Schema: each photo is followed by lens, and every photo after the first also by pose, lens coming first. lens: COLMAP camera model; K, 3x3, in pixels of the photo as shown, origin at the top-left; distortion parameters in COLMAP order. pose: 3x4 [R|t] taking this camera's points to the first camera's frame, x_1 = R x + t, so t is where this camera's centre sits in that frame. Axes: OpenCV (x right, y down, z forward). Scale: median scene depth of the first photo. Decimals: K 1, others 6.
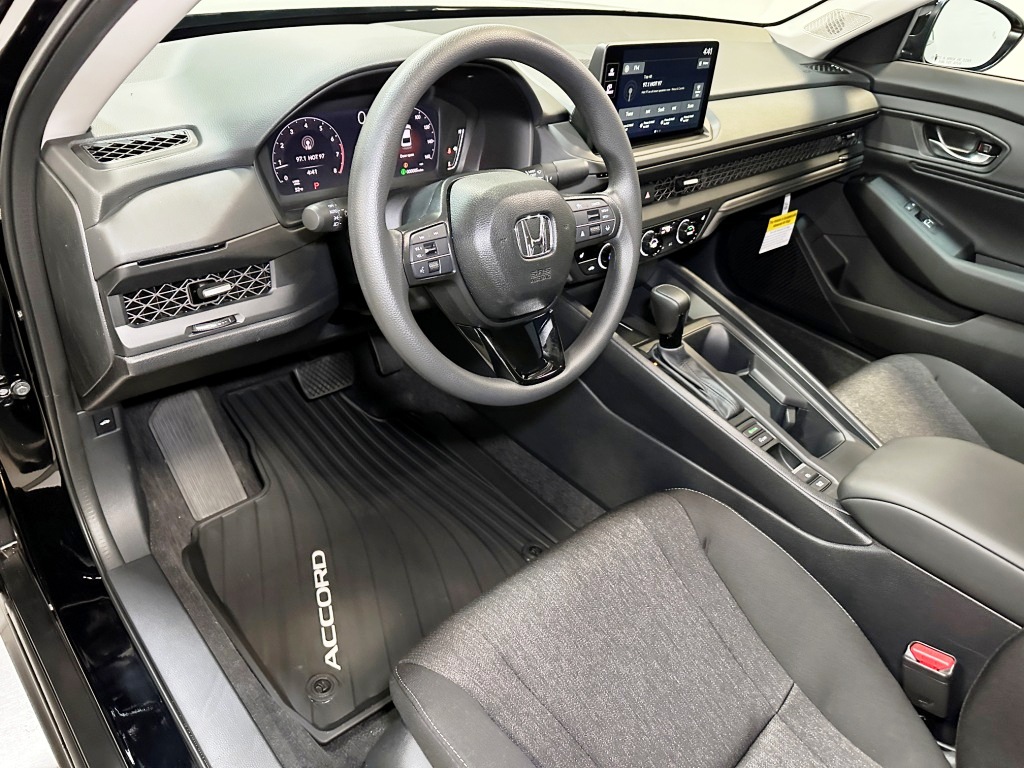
lens RADIAL K [[720.5, 0, 512.0], [0, 720.5, 384.0], [0, 0, 1]] dist [-0.024947, -0.000901]
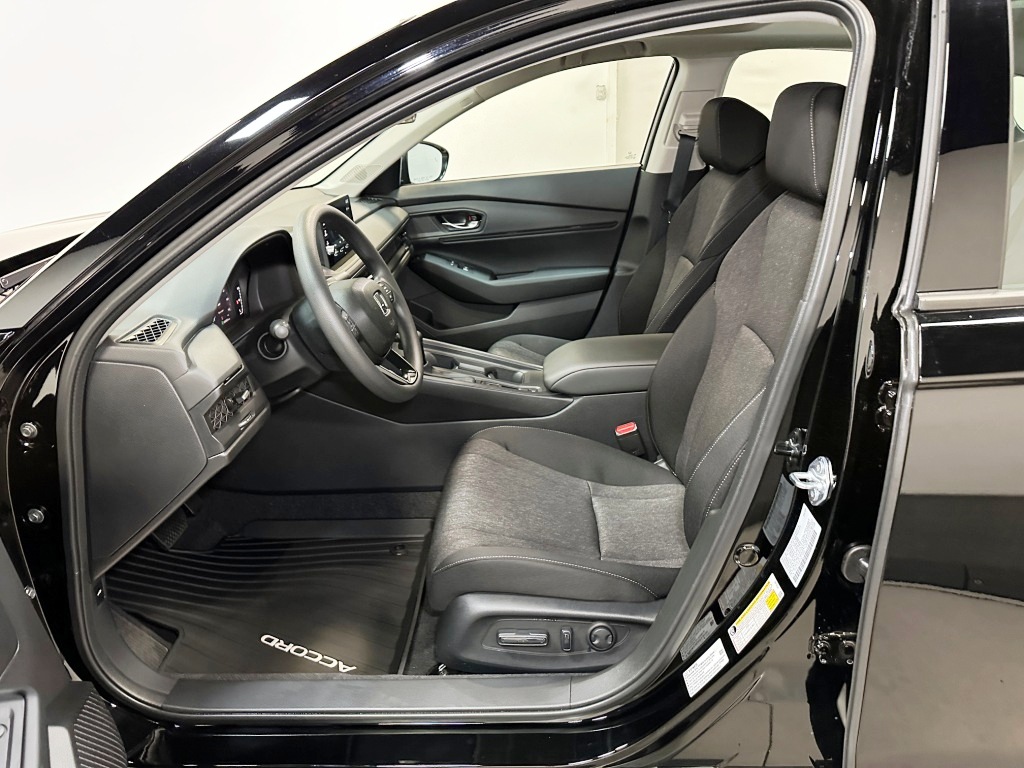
lens RADIAL K [[701.7, 0, 512.0], [0, 701.7, 384.0], [0, 0, 1]] dist [0.010126, 0.001141]
pose [[0.682316, -0.393310, 0.616240, -0.453105], [0.506101, 0.862417, -0.009938, 0.073955], [-0.527547, 0.318660, 0.787496, -0.243894]]
